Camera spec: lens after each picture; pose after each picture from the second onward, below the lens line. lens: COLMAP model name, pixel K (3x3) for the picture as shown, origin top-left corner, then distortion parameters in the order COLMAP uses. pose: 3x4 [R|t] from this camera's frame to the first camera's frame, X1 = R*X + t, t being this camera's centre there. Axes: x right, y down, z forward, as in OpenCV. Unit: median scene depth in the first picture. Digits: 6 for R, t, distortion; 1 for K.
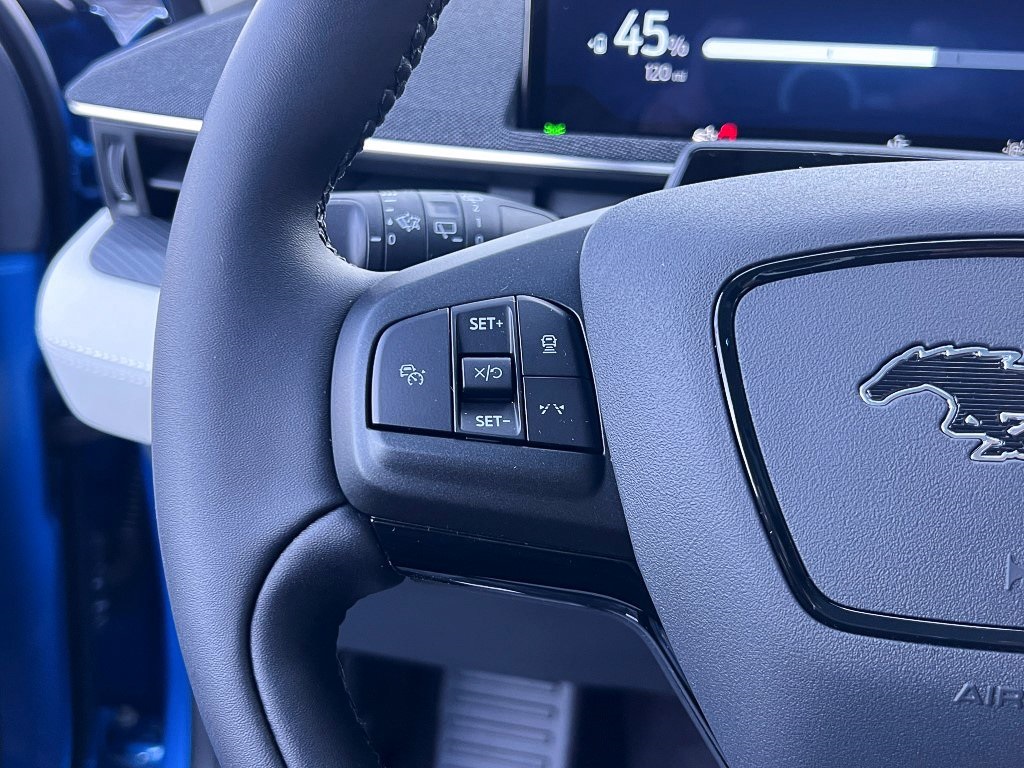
lens RADIAL K [[1105.1, 0, 512.0], [0, 1105.1, 384.0], [0, 0, 1]] dist [0.142825, -0.367777]
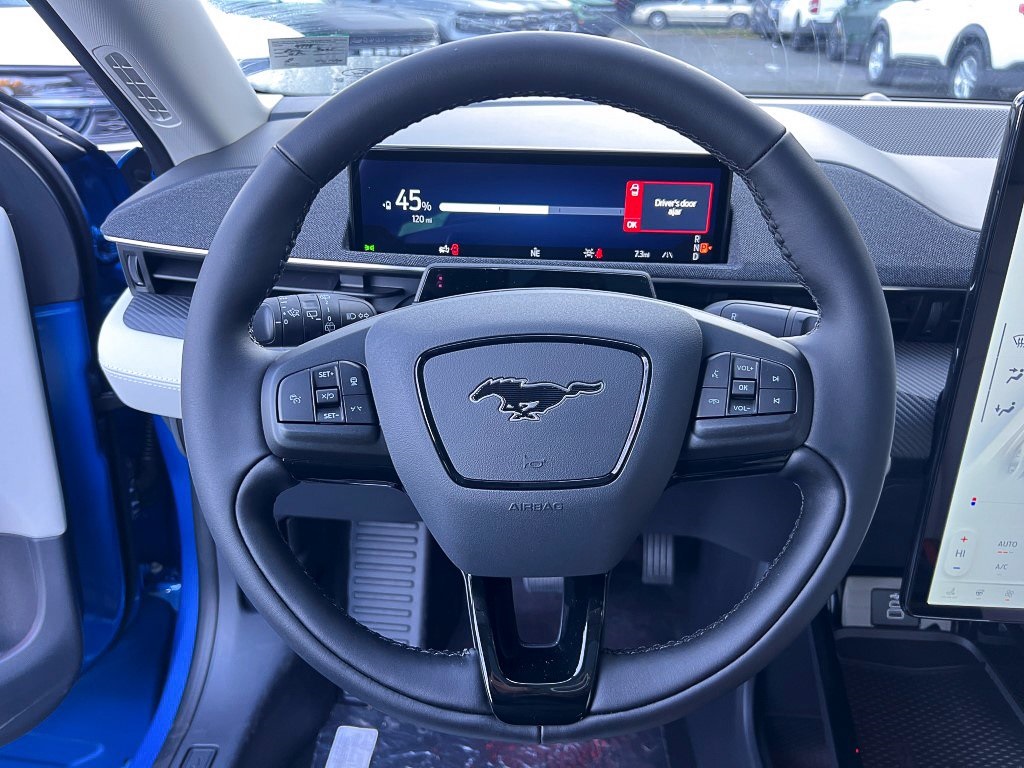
lens RADIAL K [[763.8, 0, 512.0], [0, 763.8, 384.0], [0, 0, 1]] dist [0.009270, 0.001403]
pose [[0.987699, -0.070923, 0.139357, 0.103243], [0.059378, 0.994582, 0.085323, -0.109879], [-0.144653, -0.075999, 0.986560, -0.496666]]
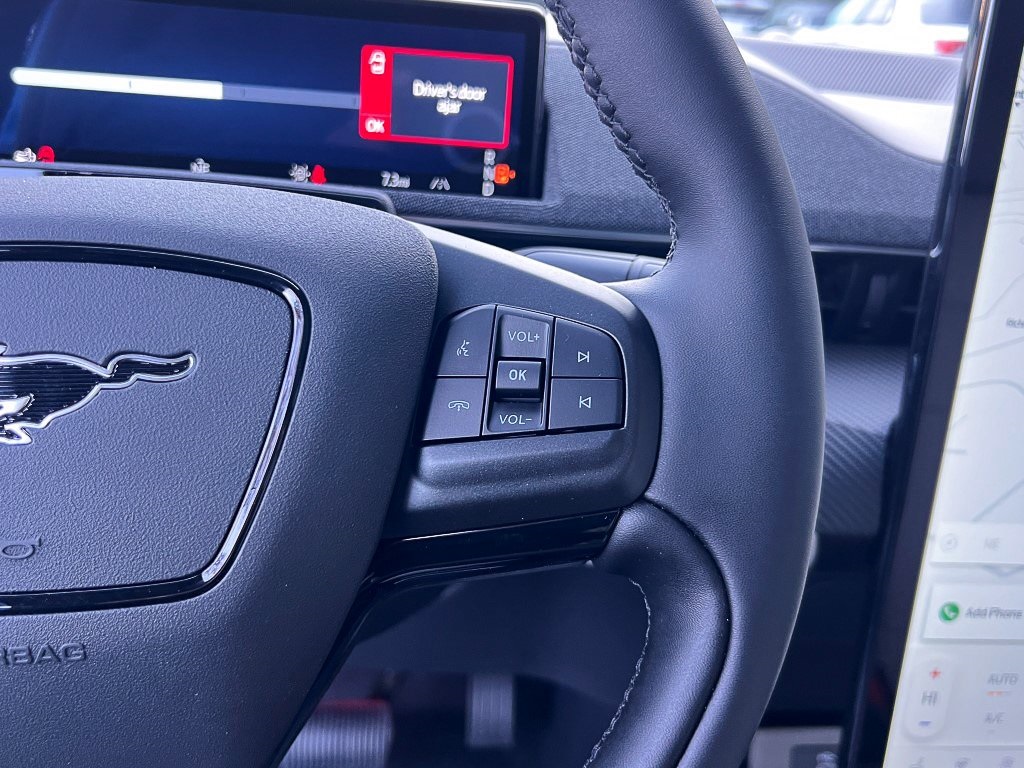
lens RADIAL K [[964.7, 0, 512.0], [0, 964.7, 384.0], [0, 0, 1]] dist [0.059017, -0.009172]
pose [[0.951723, -0.049227, 0.302985, 0.402191], [0.048413, 0.998775, 0.010202, 0.015498], [-0.303116, 0.004959, 0.952941, -0.051041]]
